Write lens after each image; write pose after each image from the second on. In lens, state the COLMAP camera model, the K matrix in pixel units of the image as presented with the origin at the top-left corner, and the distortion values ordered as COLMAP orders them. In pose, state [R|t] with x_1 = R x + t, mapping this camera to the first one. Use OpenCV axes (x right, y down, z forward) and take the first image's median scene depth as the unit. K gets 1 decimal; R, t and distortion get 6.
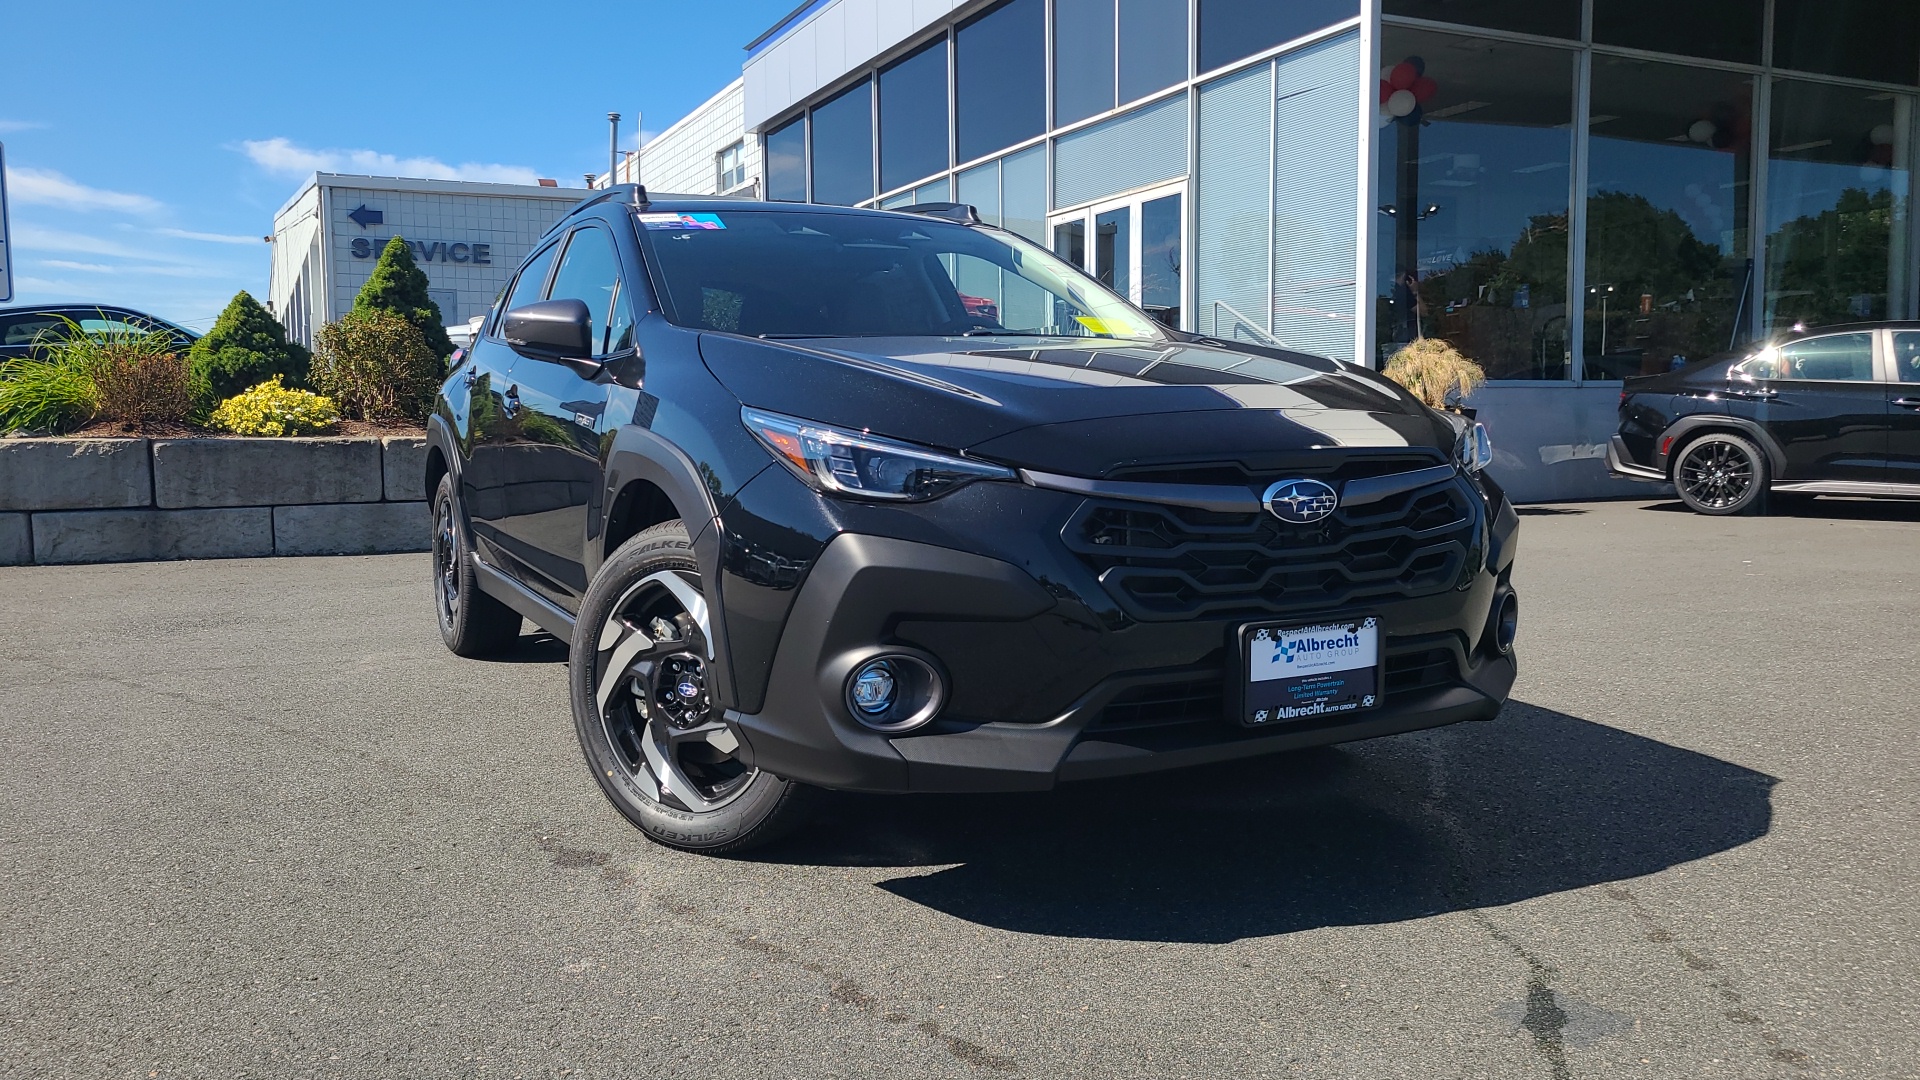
lens RADIAL K [[1448.3, 0, 966.9], [0, 1448.3, 535.4], [0, 0, 1]] dist [0.039740, -0.006813]
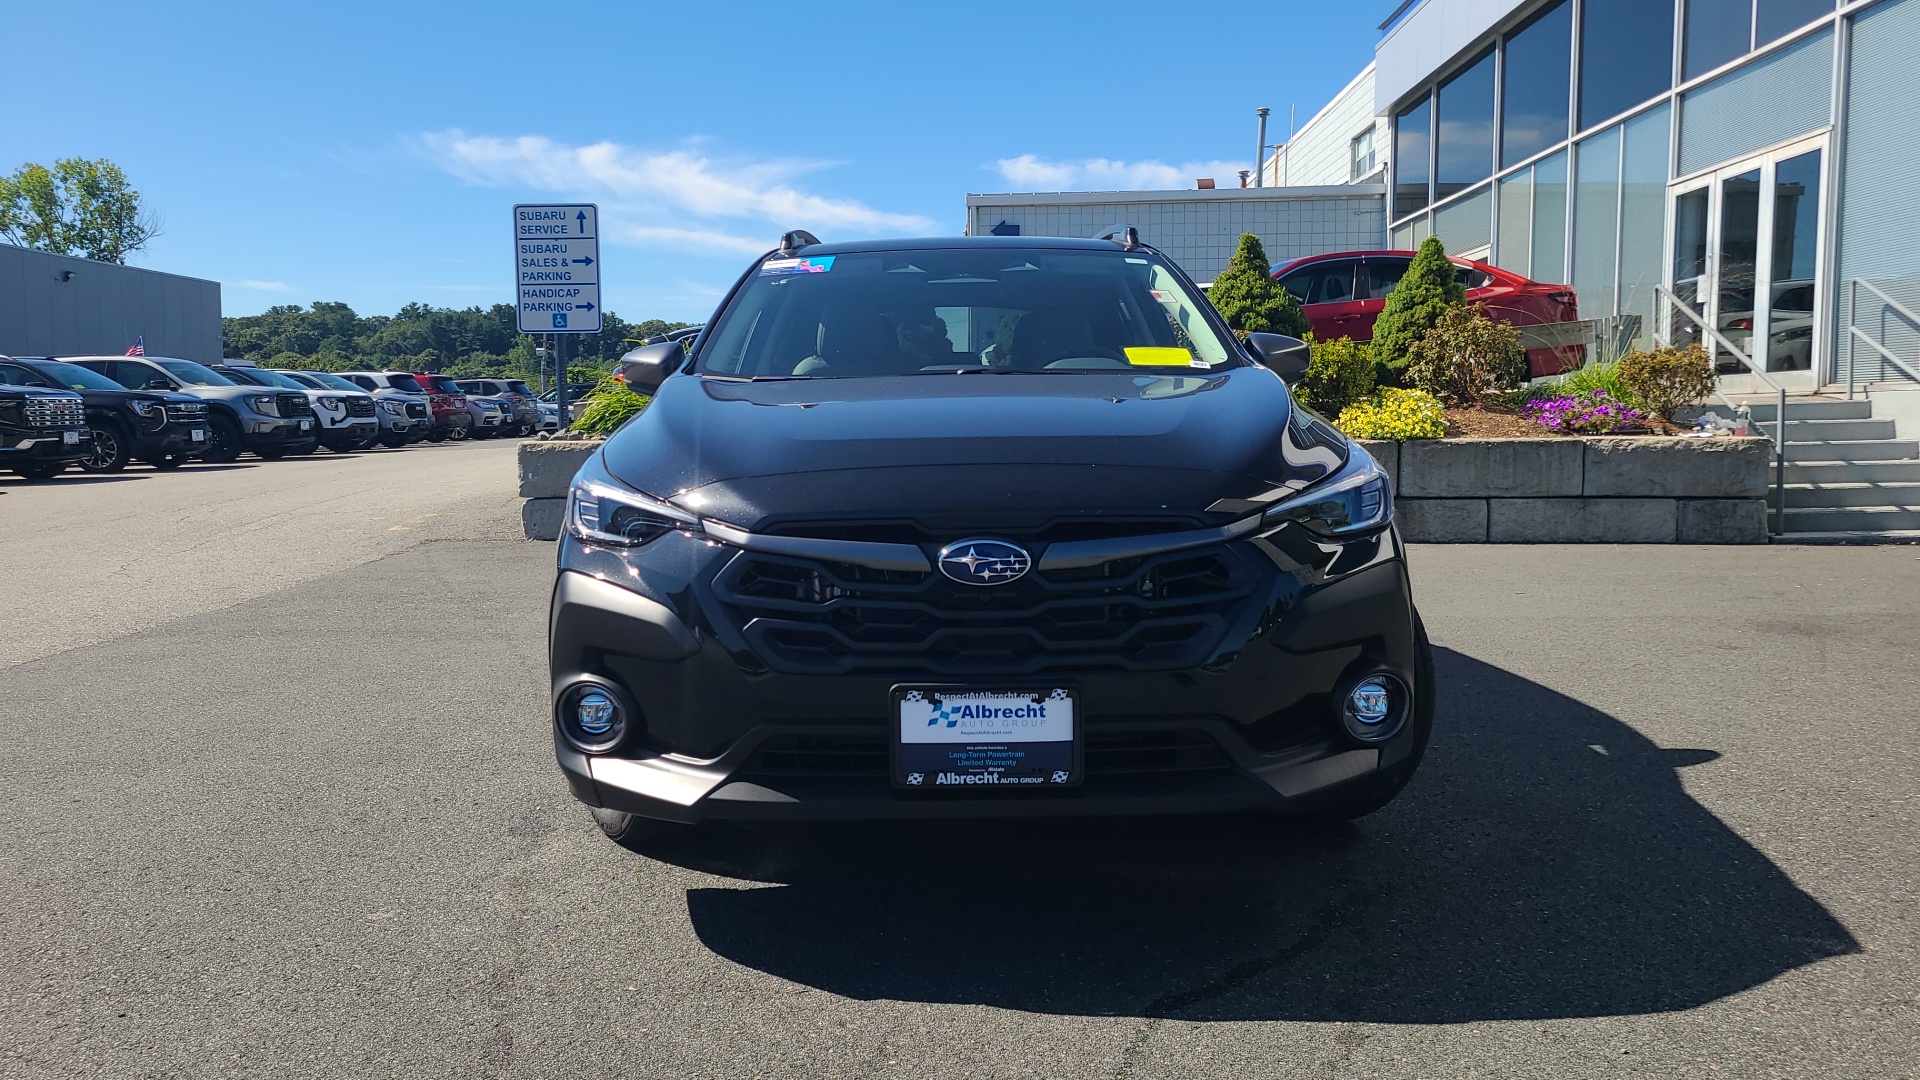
lens RADIAL K [[1453.0, 0, 946.6], [0, 1453.0, 555.3], [0, 0, 1]] dist [0.063856, -0.047972]
pose [[0.879505, 0.050841, -0.473166, 0.614835], [-0.041471, 0.998683, 0.030222, -0.052061], [0.474079, -0.006958, 0.880455, 0.127882]]
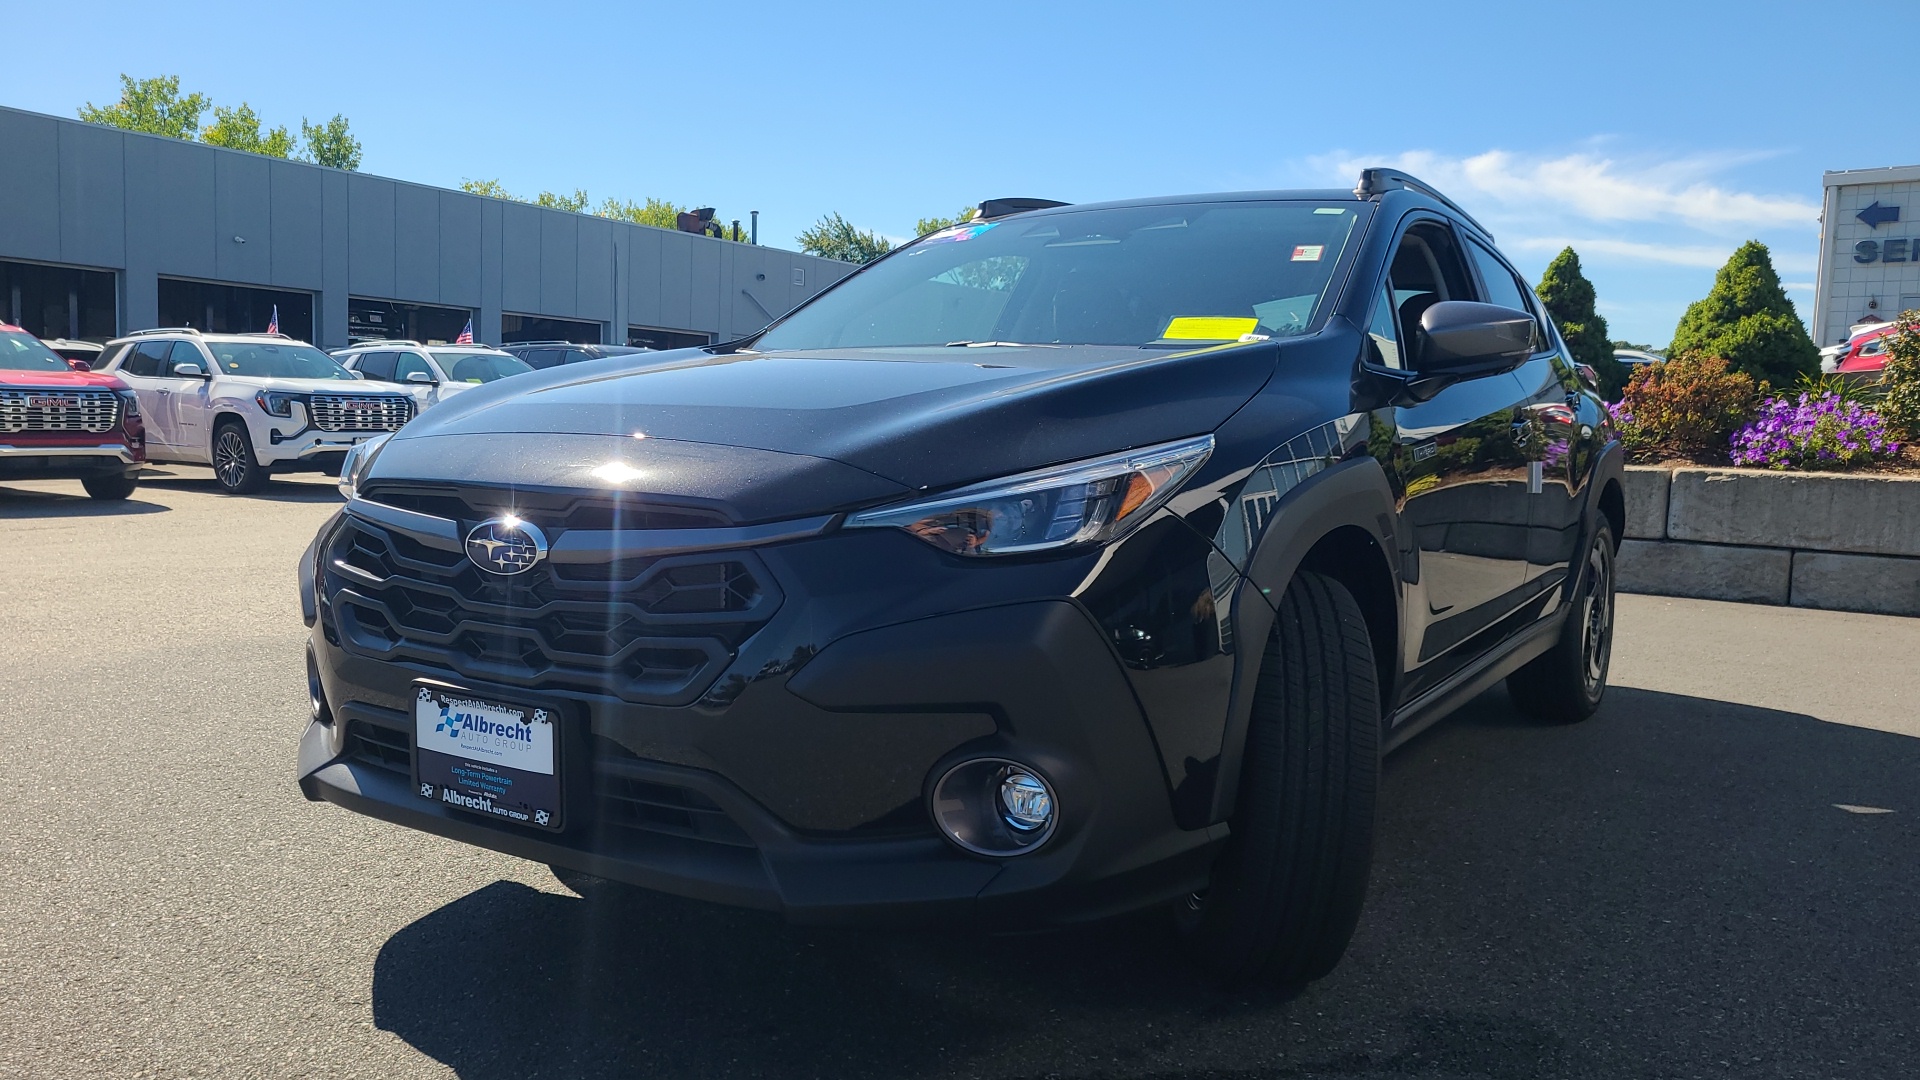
lens RADIAL K [[1453.0, 0, 946.6], [0, 1453.0, 555.3], [0, 0, 1]] dist [0.063856, -0.047972]
pose [[0.471653, 0.105197, -0.875487, 0.979260], [-0.106202, 0.992408, 0.062031, -0.088594], [0.875366, 0.063721, 0.479244, 0.763912]]
